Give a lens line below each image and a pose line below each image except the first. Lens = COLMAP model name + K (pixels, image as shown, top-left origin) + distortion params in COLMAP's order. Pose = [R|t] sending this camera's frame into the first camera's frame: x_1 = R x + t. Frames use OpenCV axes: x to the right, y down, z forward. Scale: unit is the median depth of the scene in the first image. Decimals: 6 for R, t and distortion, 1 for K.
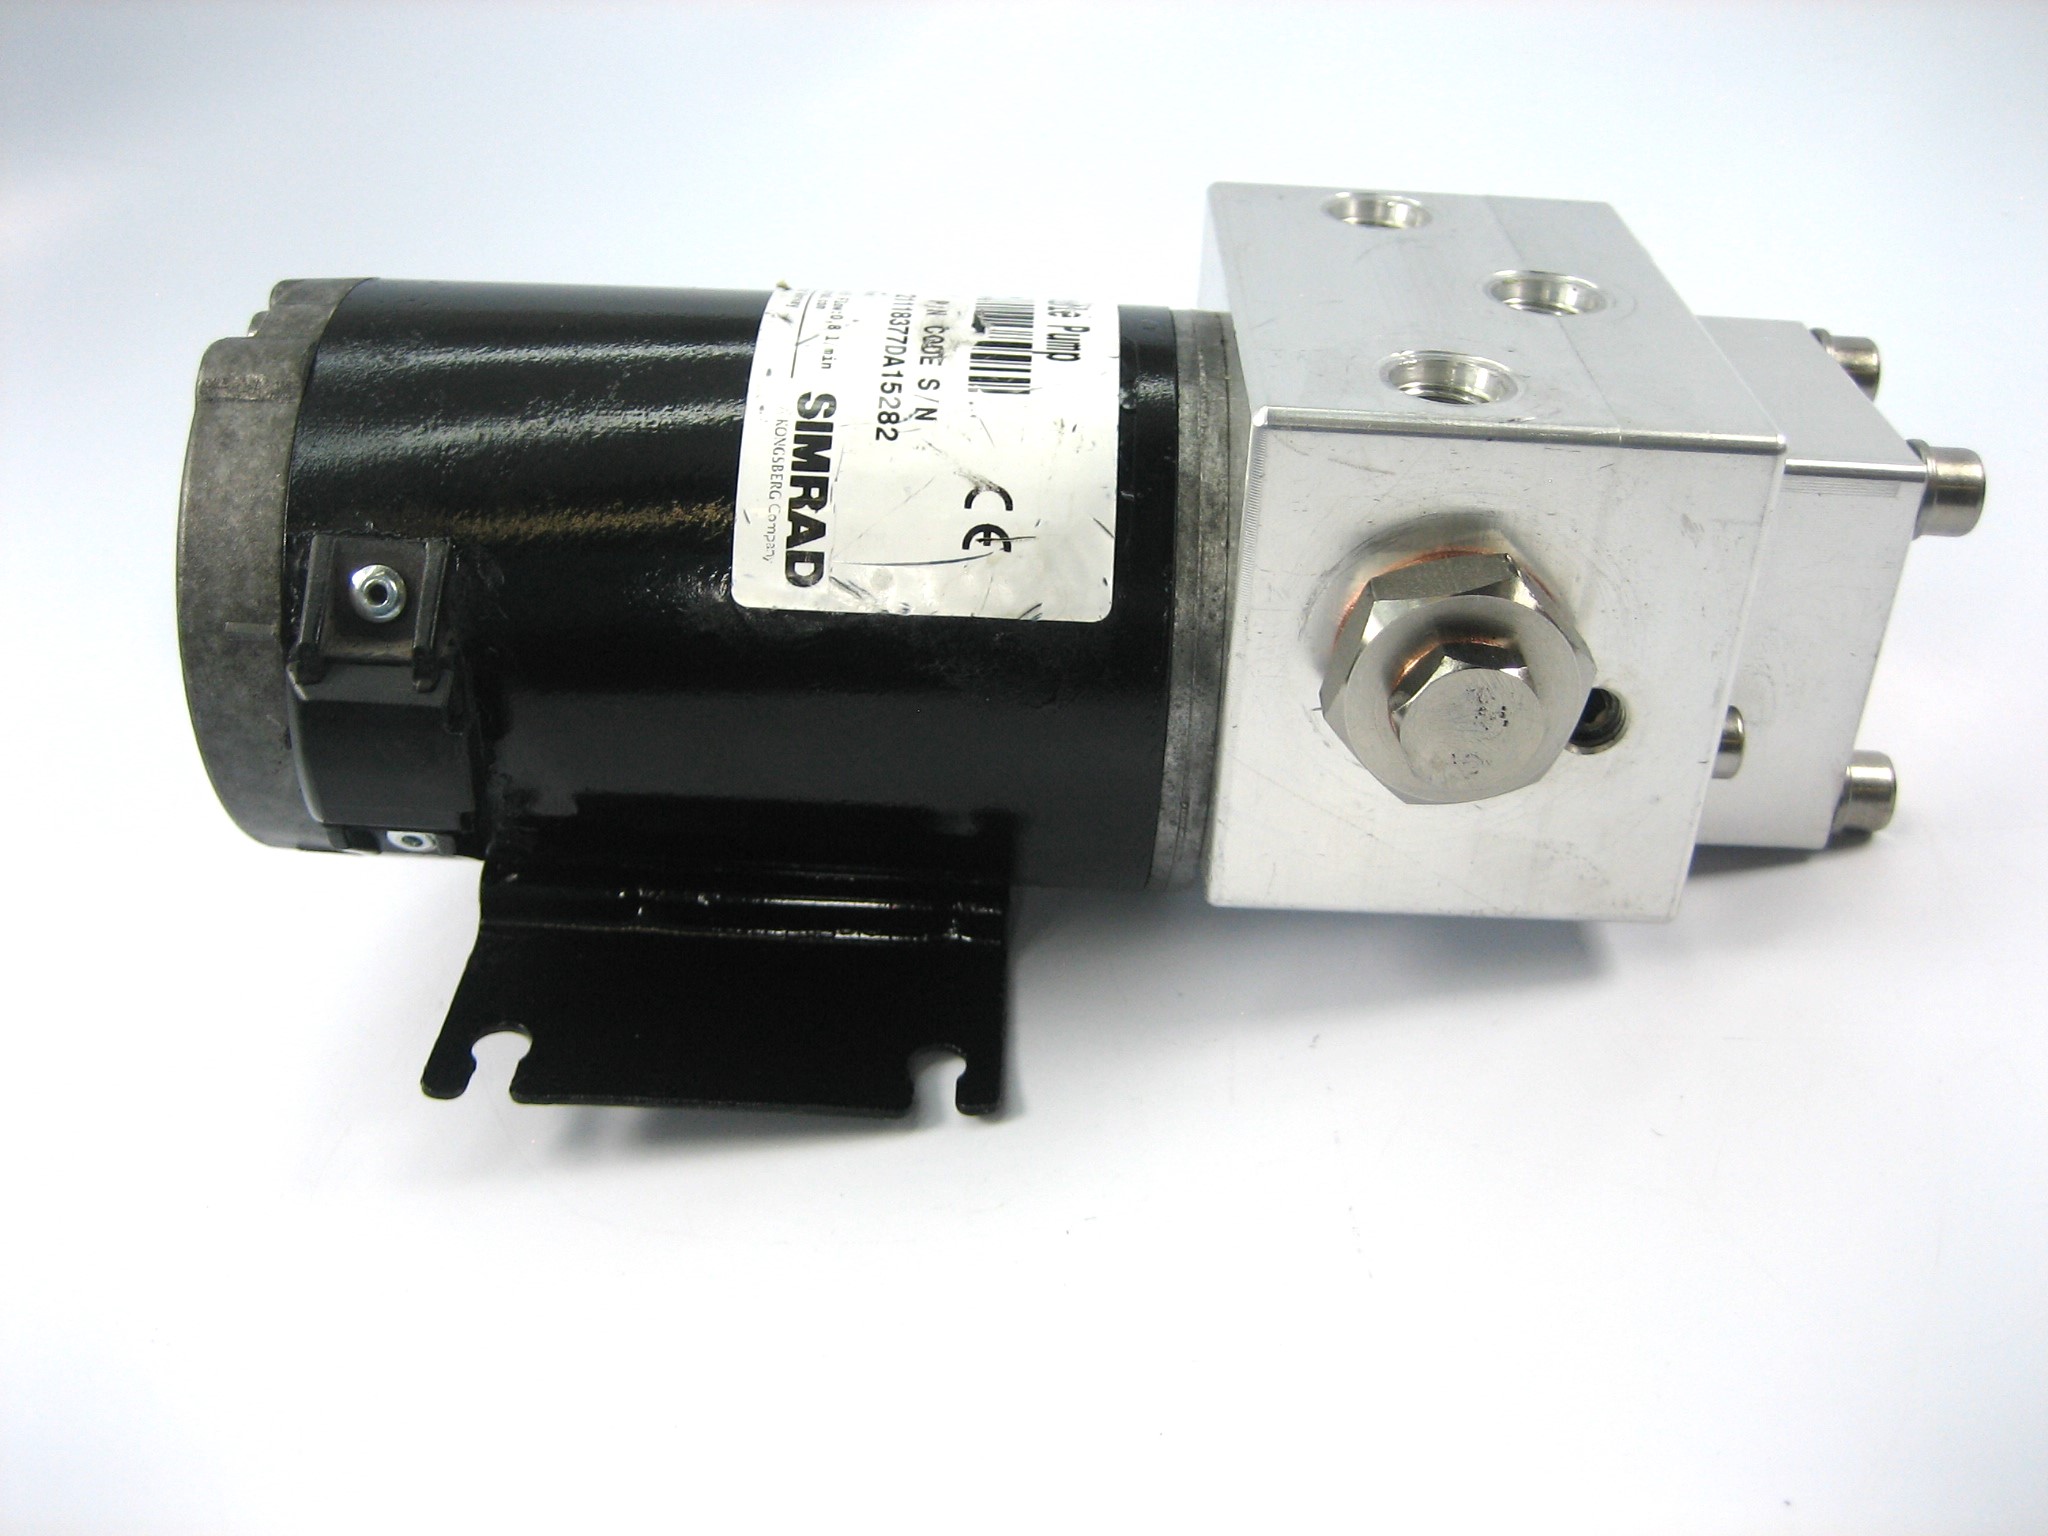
lens RADIAL K [[2179.7, 0, 1024.0], [0, 2179.7, 768.0], [0, 0, 1]] dist [-0.009580, -0.002383]
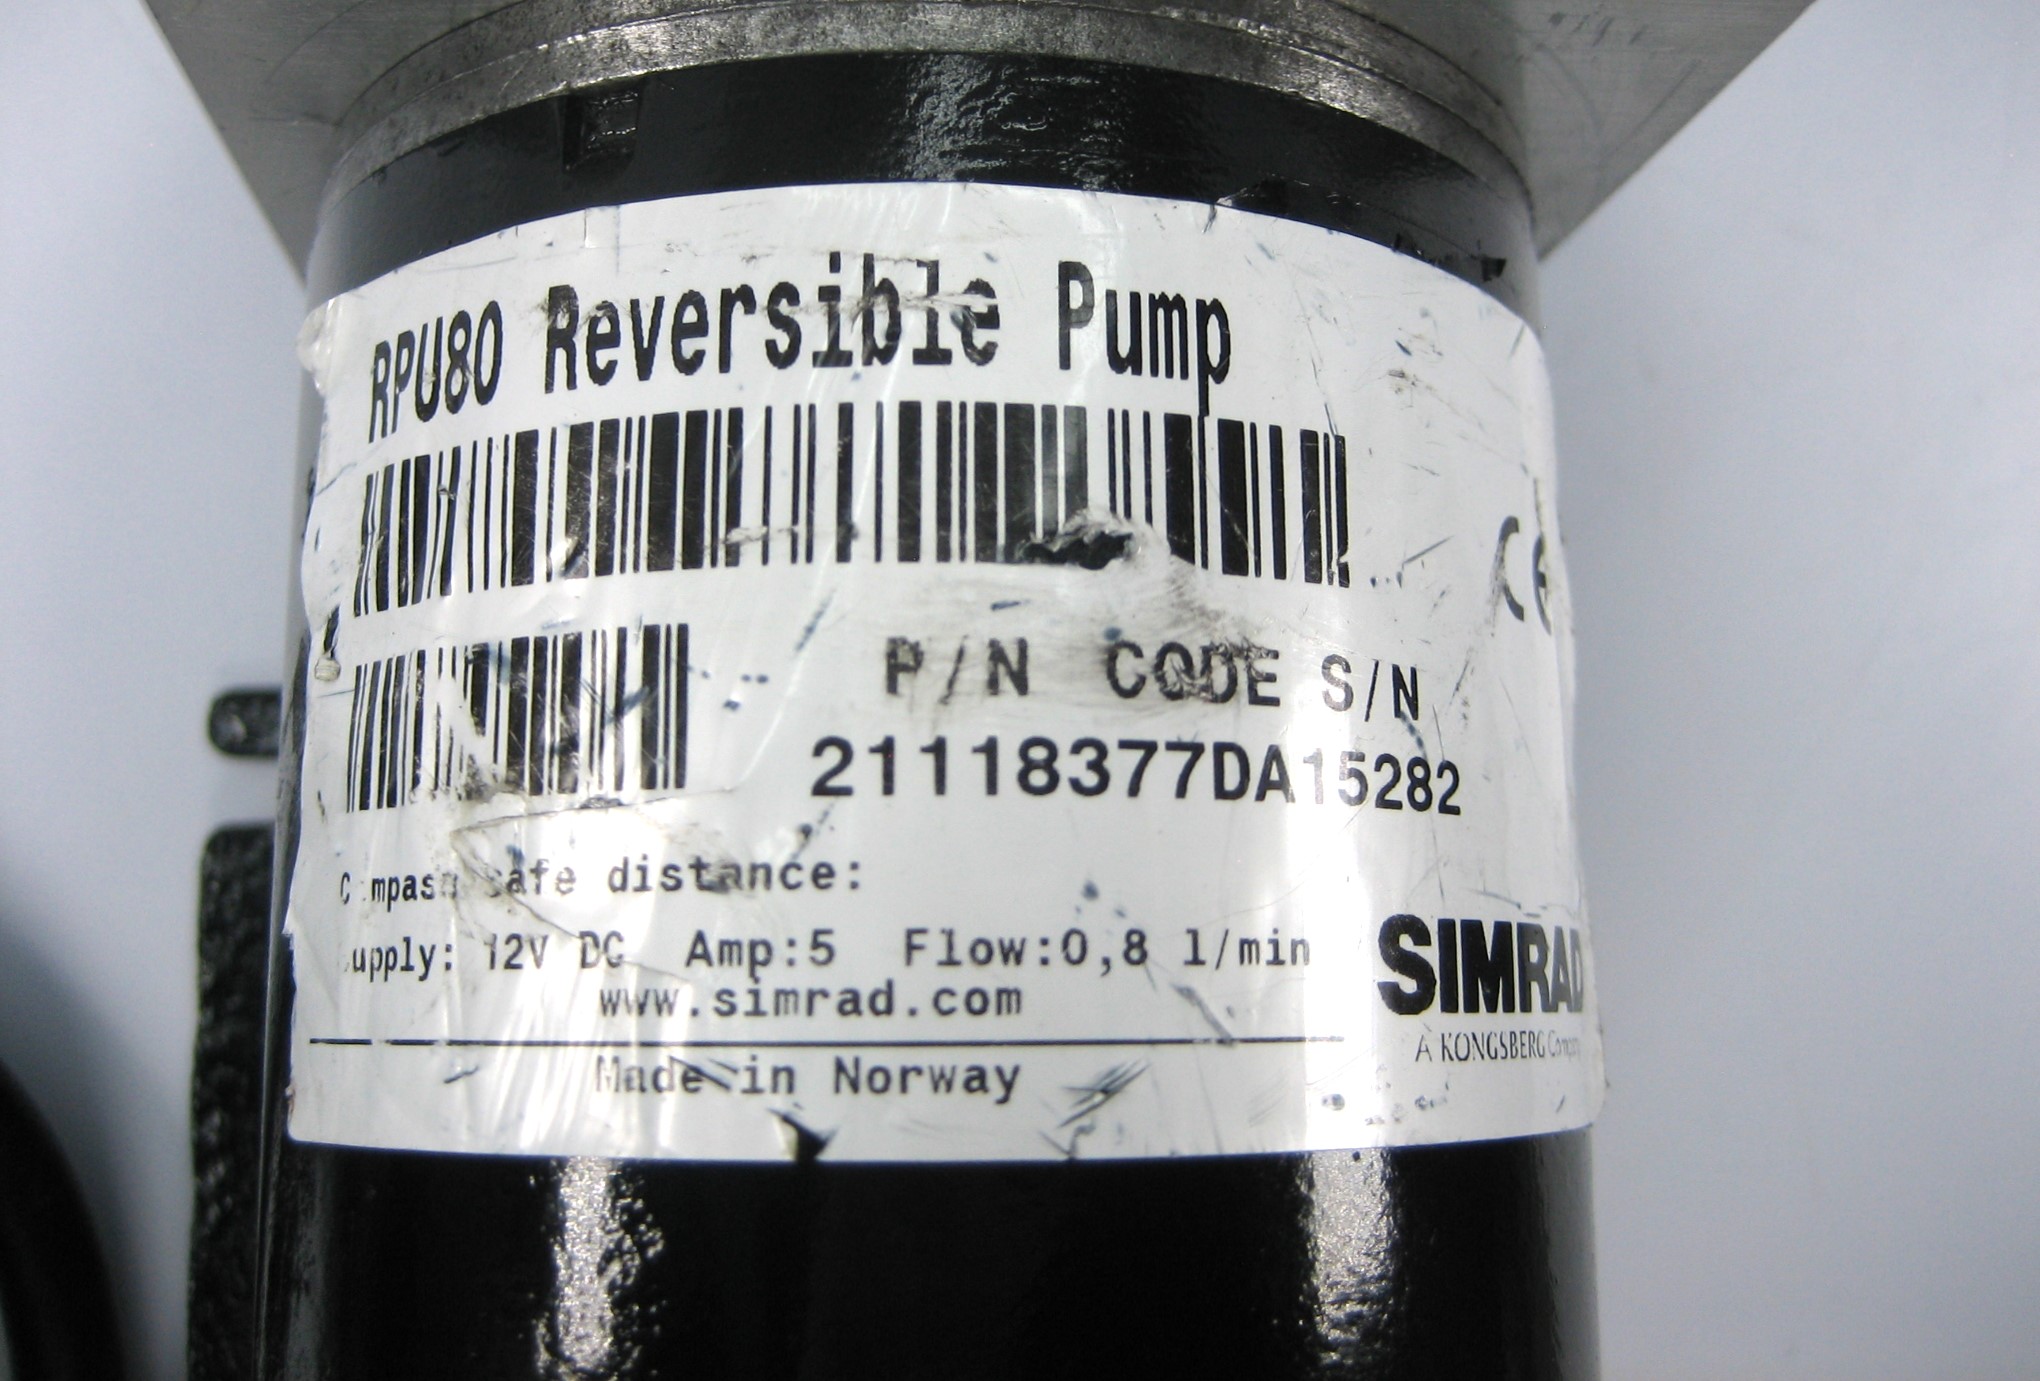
lens RADIAL K [[2153.3, 0, 1020.1], [0, 2153.3, 603.5], [0, 0, 1]] dist [-0.165381, 0.002013]
pose [[-0.032973, -0.985669, 0.165438, -0.090416], [0.391446, 0.139568, 0.909555, -0.545029], [-0.919610, 0.094751, 0.381234, 0.893175]]
